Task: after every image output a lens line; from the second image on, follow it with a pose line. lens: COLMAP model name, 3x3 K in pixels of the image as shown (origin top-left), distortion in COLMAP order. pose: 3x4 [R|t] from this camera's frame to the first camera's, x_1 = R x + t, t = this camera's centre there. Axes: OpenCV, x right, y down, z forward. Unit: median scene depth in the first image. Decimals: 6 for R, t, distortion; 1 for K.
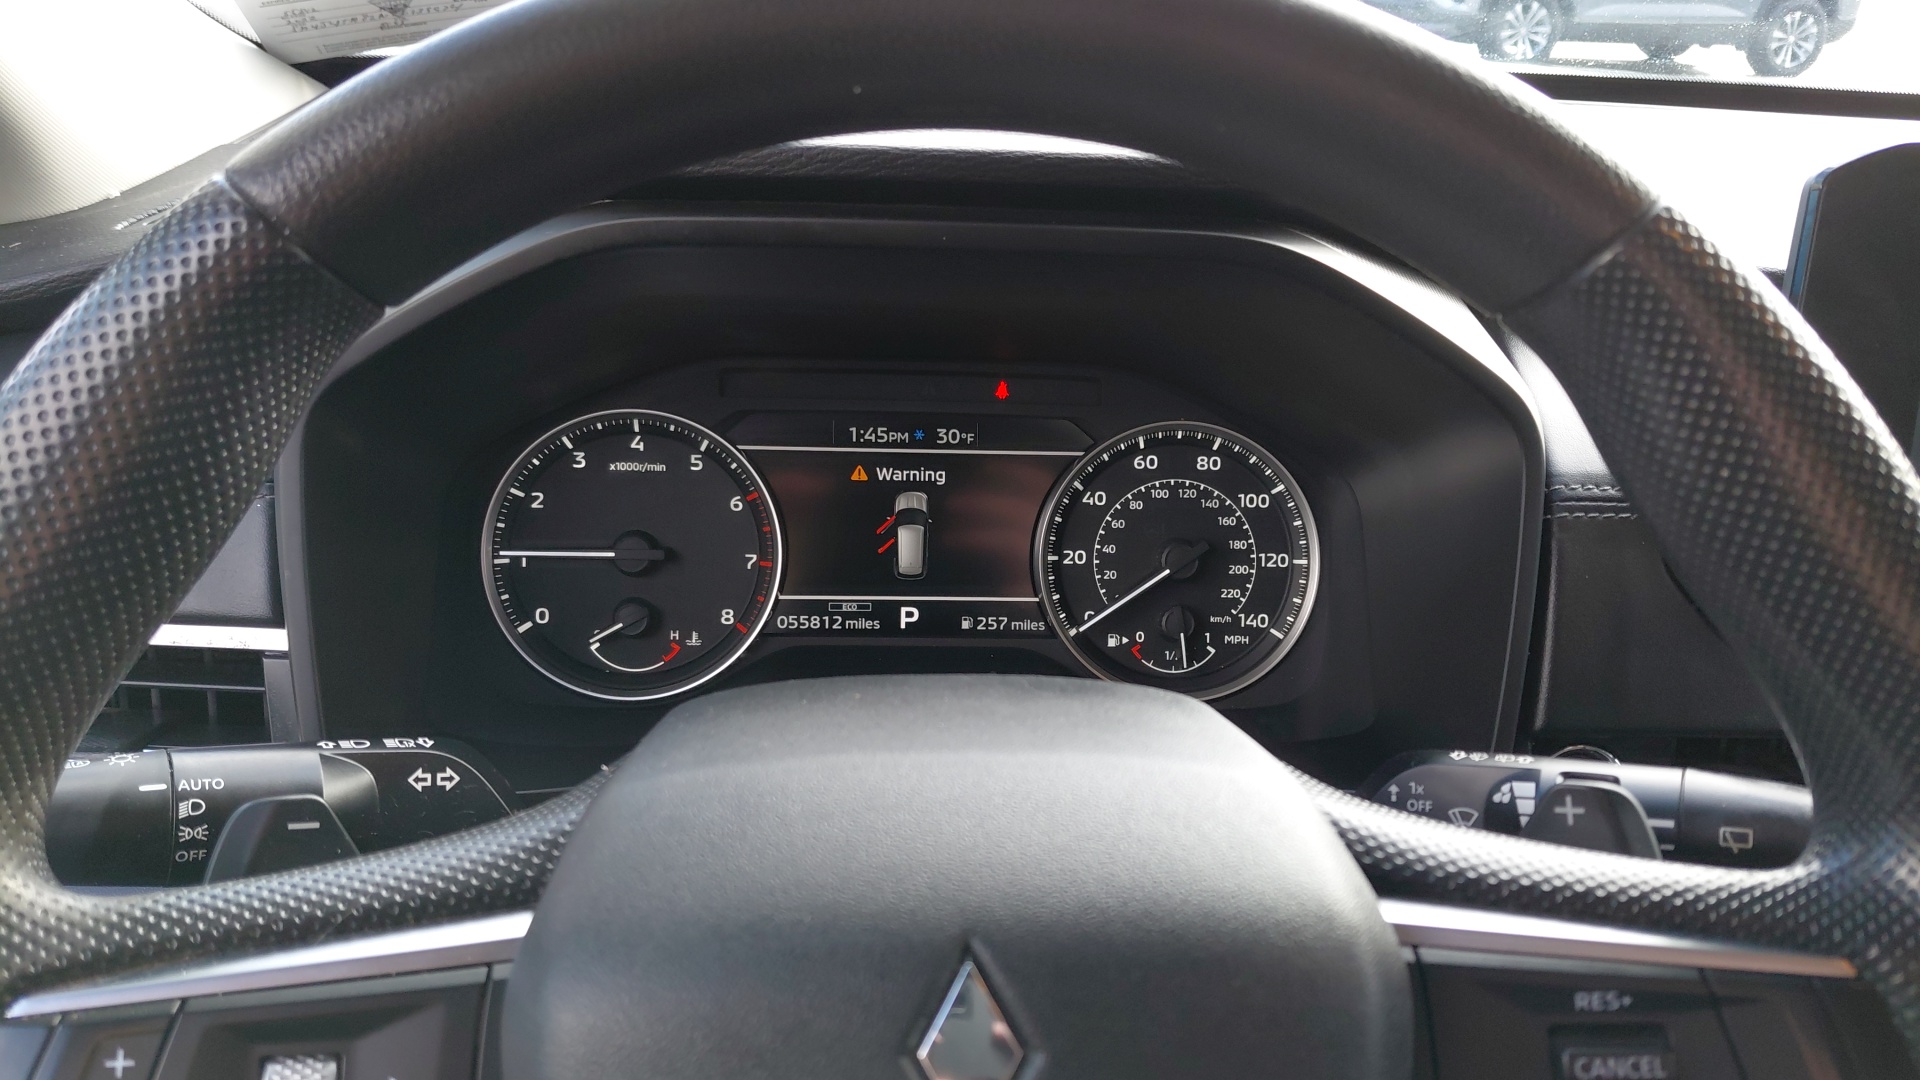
lens RADIAL K [[1434.8, 0, 942.3], [0, 1434.8, 542.9], [0, 0, 1]] dist [-0.029930, 0.002828]
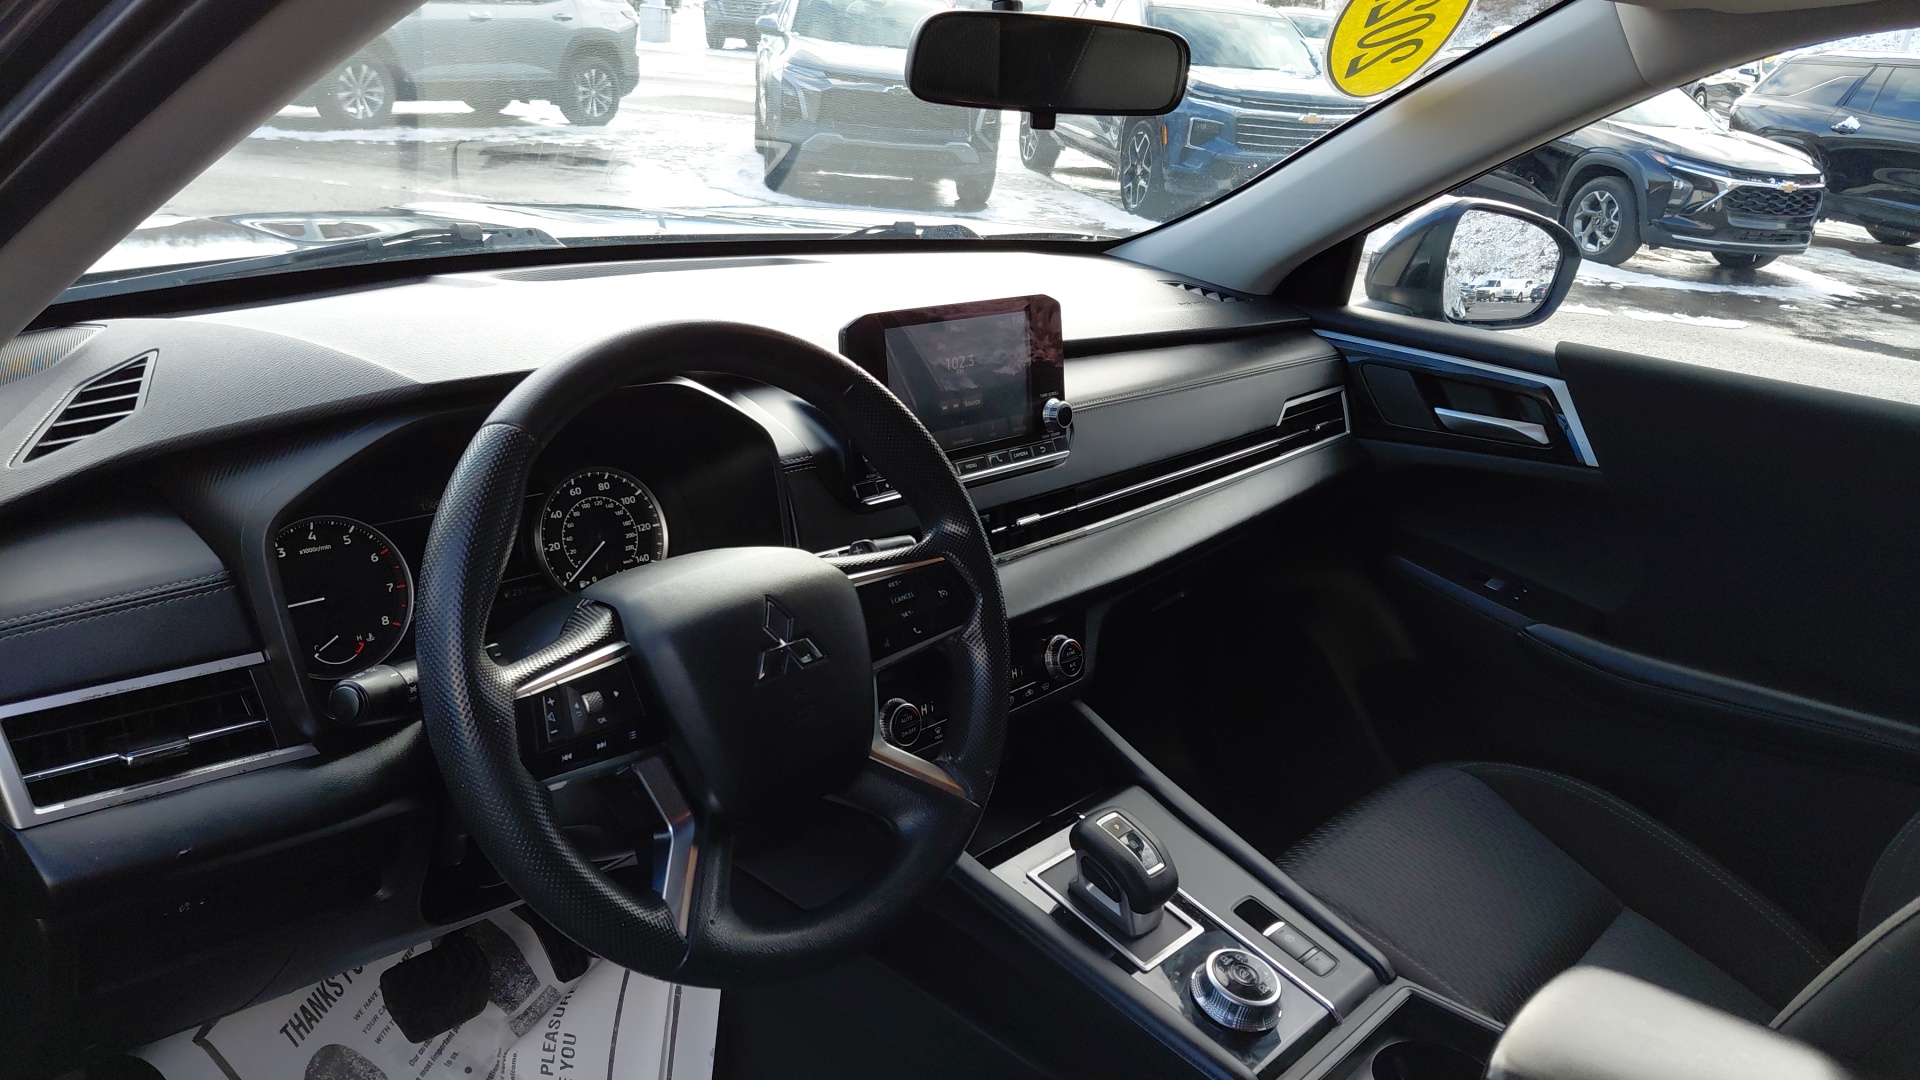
lens RADIAL K [[1434.8, 0, 957.9], [0, 1434.8, 536.2], [0, 0, 1]] dist [-0.029930, 0.002828]
pose [[0.725937, -0.207788, 0.655621, -0.776878], [0.232015, 0.971376, 0.050963, 0.024447], [-0.647444, 0.115118, 0.753368, -0.811164]]
